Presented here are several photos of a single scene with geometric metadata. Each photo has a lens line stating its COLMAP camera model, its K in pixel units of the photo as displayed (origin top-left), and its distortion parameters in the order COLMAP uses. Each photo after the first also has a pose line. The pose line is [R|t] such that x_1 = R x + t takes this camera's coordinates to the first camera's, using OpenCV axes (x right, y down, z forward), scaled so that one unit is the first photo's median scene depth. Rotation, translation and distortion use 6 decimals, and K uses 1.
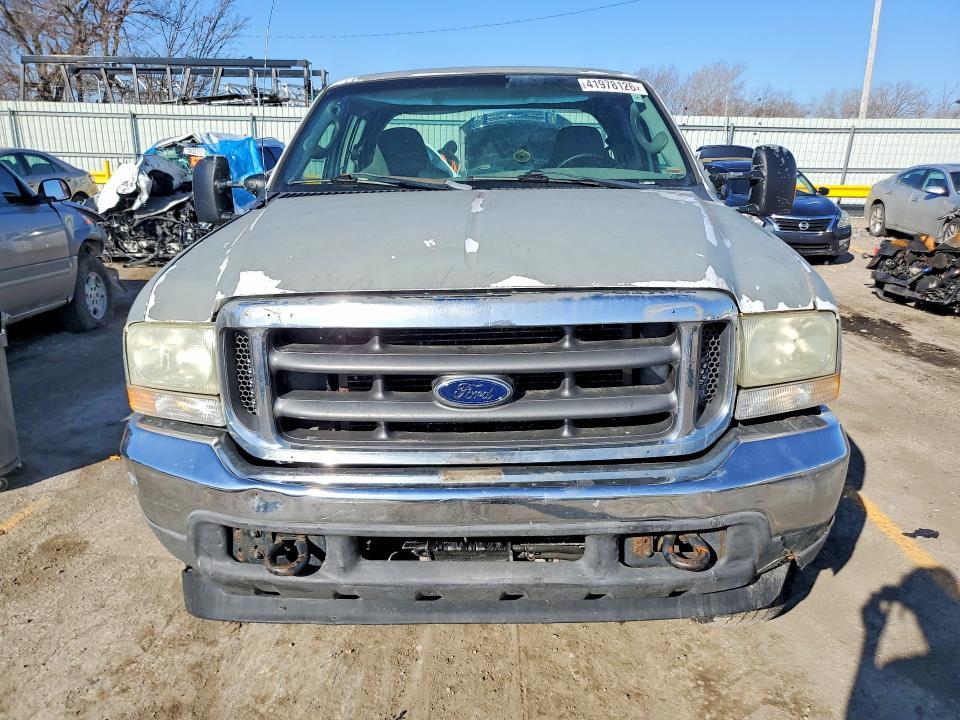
lens RADIAL K [[736.1, 0, 483.6], [0, 736.1, 358.5], [0, 0, 1]] dist [0.017240, 0.009802]
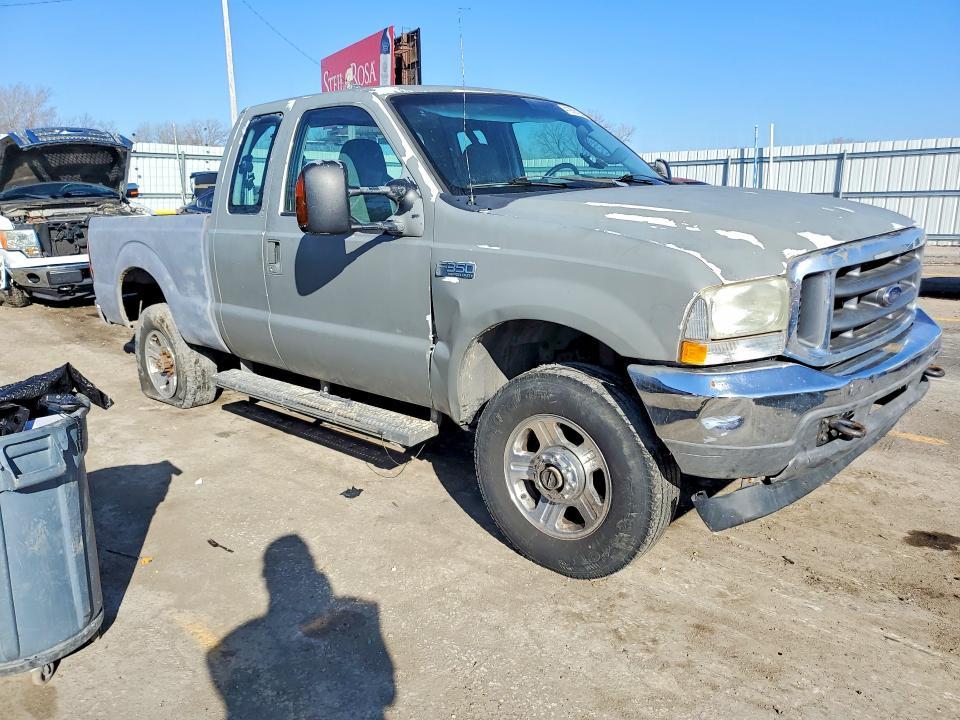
lens RADIAL K [[736.1, 0, 483.3], [0, 736.1, 362.7], [0, 0, 1]] dist [0.017240, 0.009802]
pose [[0.682119, -0.179416, 0.708889, -1.264842], [0.203893, 0.977651, 0.051245, -0.053157], [-0.702240, 0.109582, 0.703456, 0.349928]]
